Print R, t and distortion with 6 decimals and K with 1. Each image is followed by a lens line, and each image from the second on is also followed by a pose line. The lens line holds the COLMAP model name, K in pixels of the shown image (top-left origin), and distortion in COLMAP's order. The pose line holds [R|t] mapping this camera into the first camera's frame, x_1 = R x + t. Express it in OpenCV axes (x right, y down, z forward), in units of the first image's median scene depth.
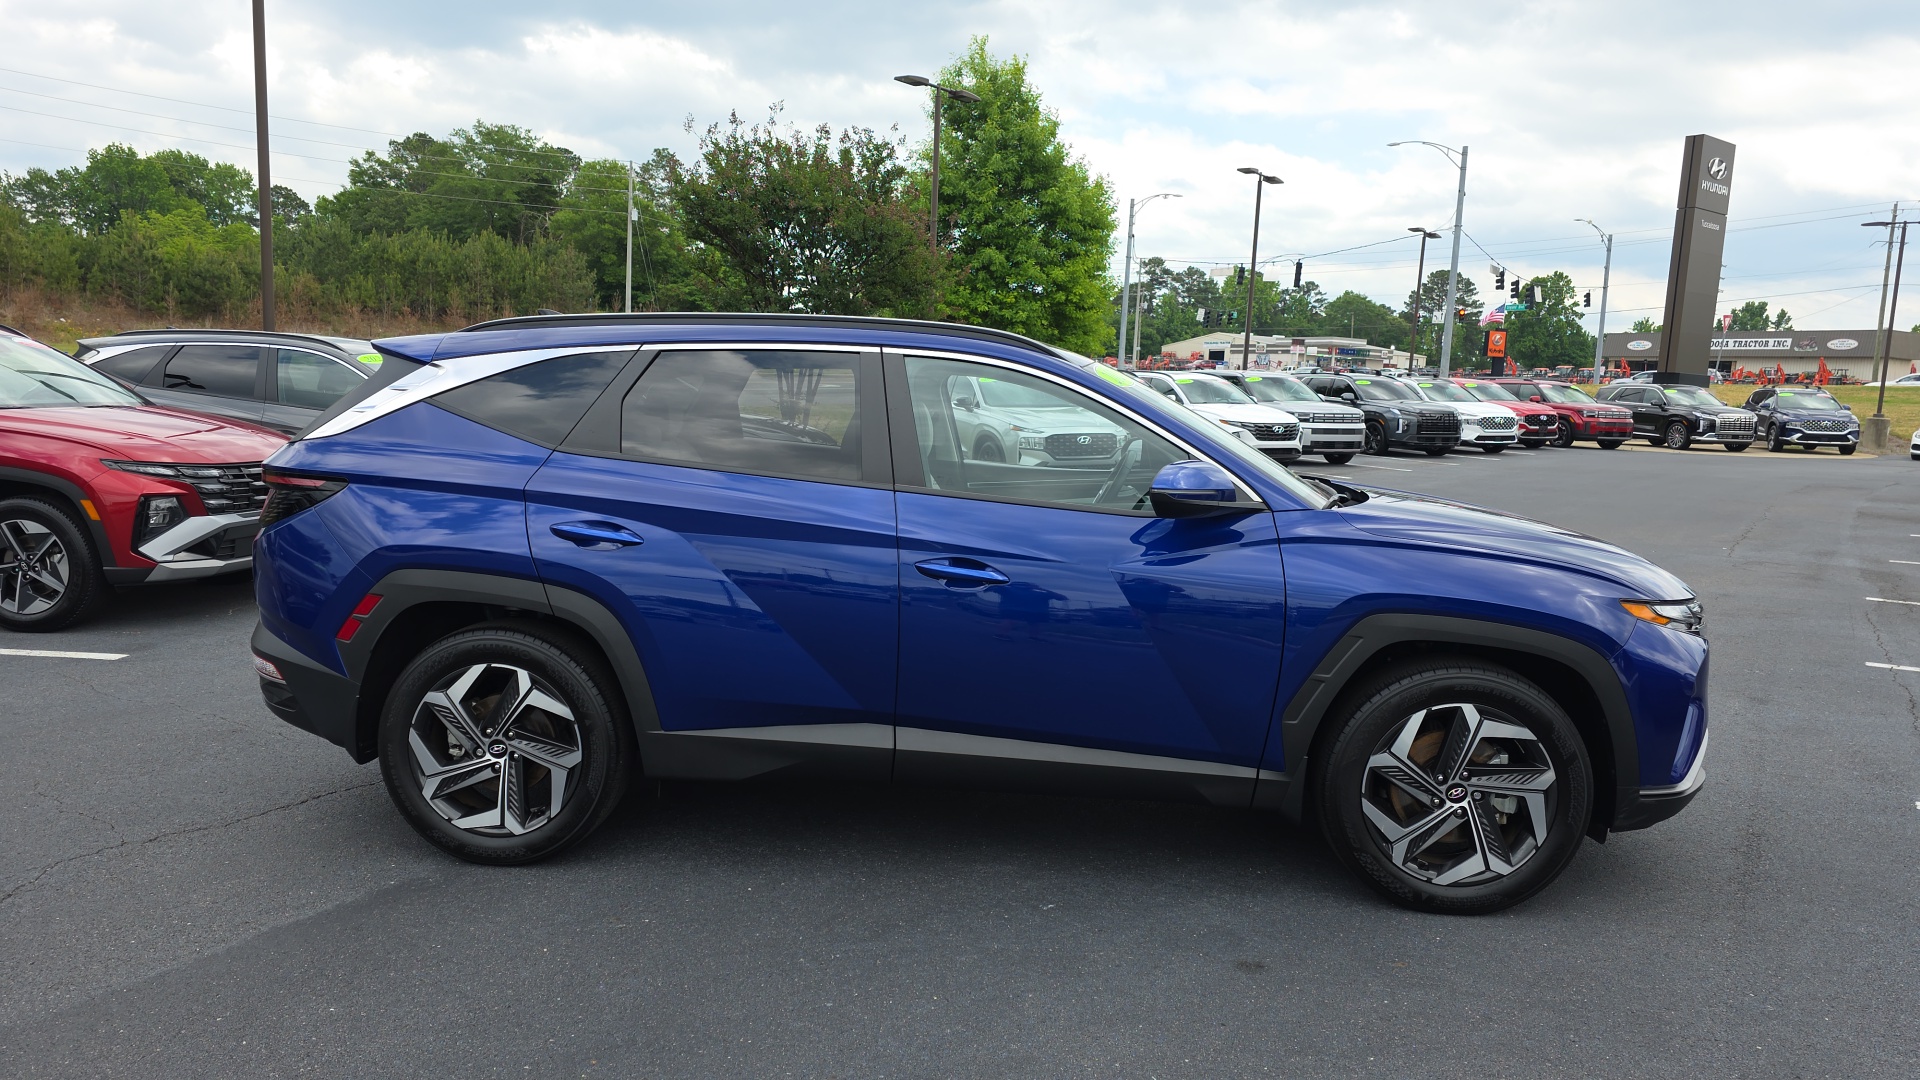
lens RADIAL K [[1337.1, 0, 958.7], [0, 1337.1, 560.8], [0, 0, 1]] dist [0.073105, -0.103771]
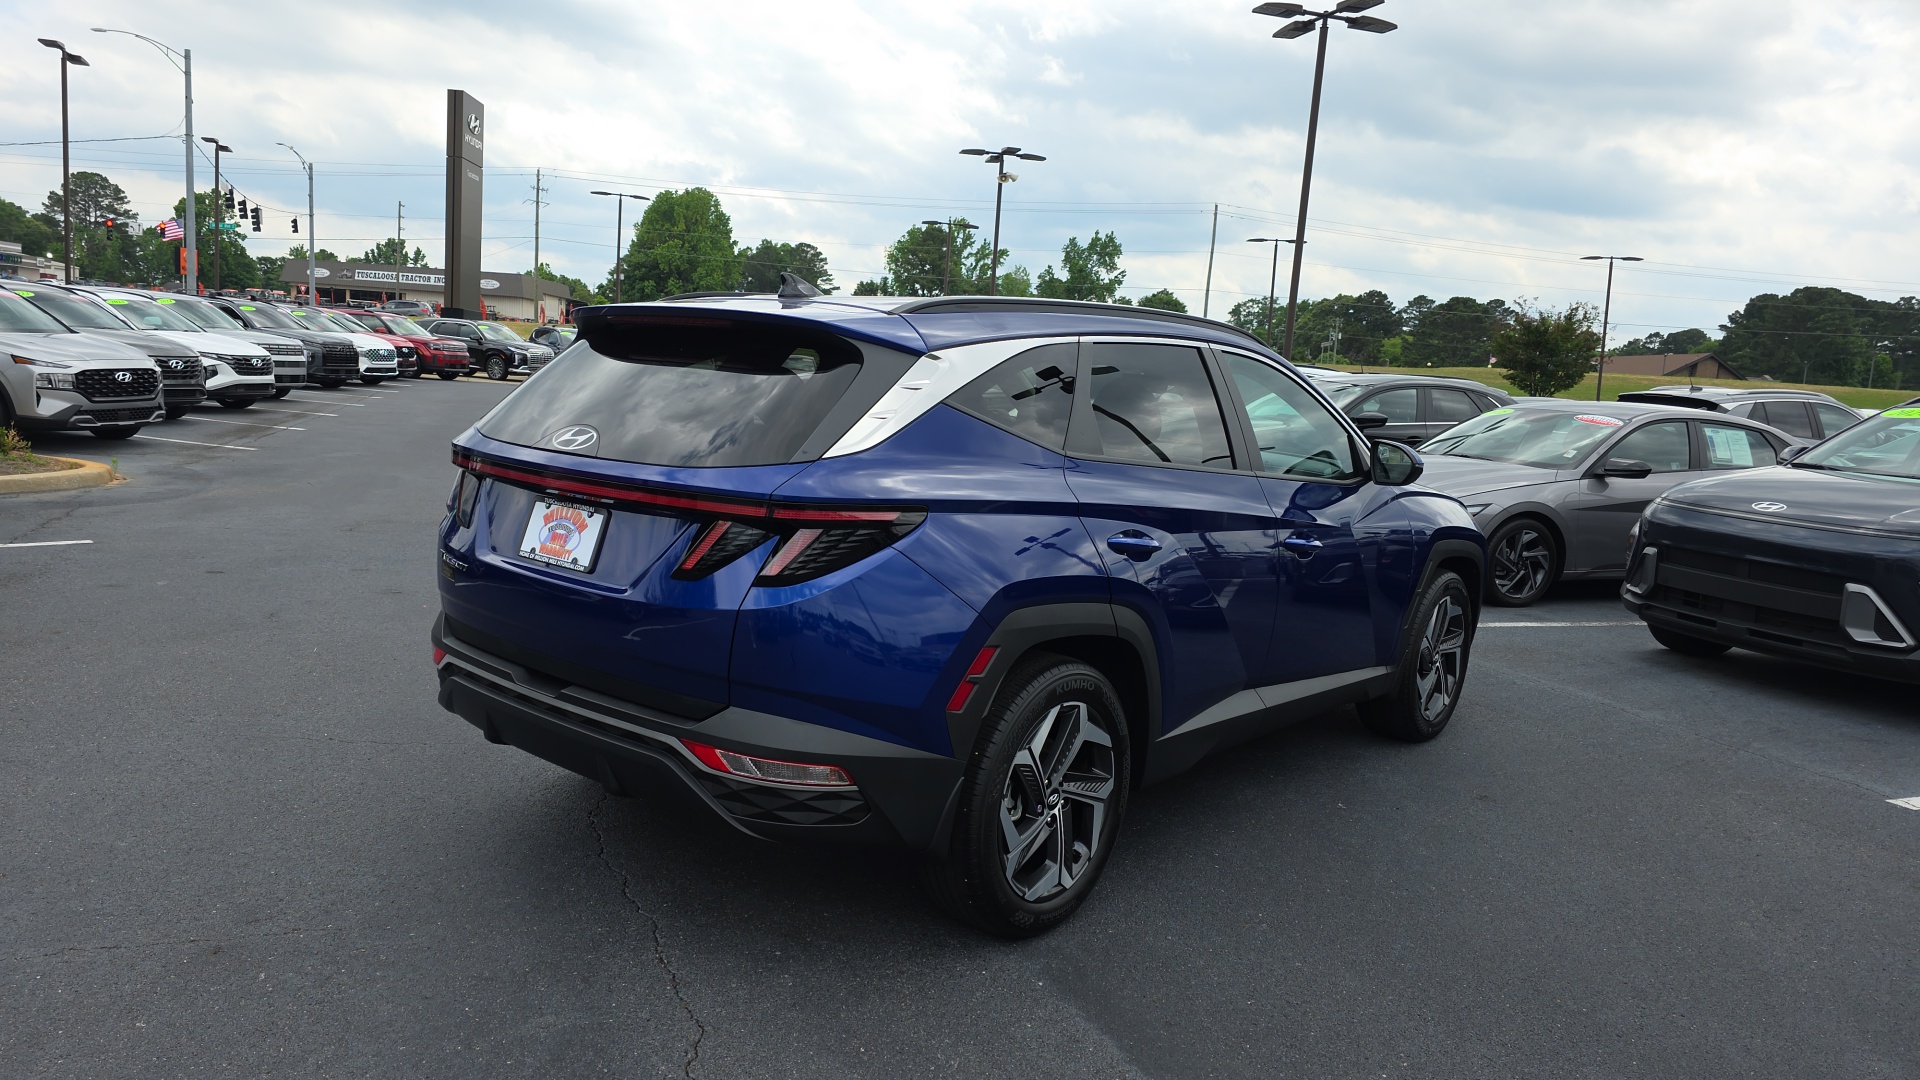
lens RADIAL K [[1340.8, 0, 817.3], [0, 1340.8, 554.8], [0, 0, 1]] dist [0.076517, -0.079642]
pose [[0.598123, -0.107887, 0.794109, -0.209216], [0.062216, 0.994157, 0.088205, -0.019886], [-0.798986, -0.003350, 0.601340, 0.111585]]
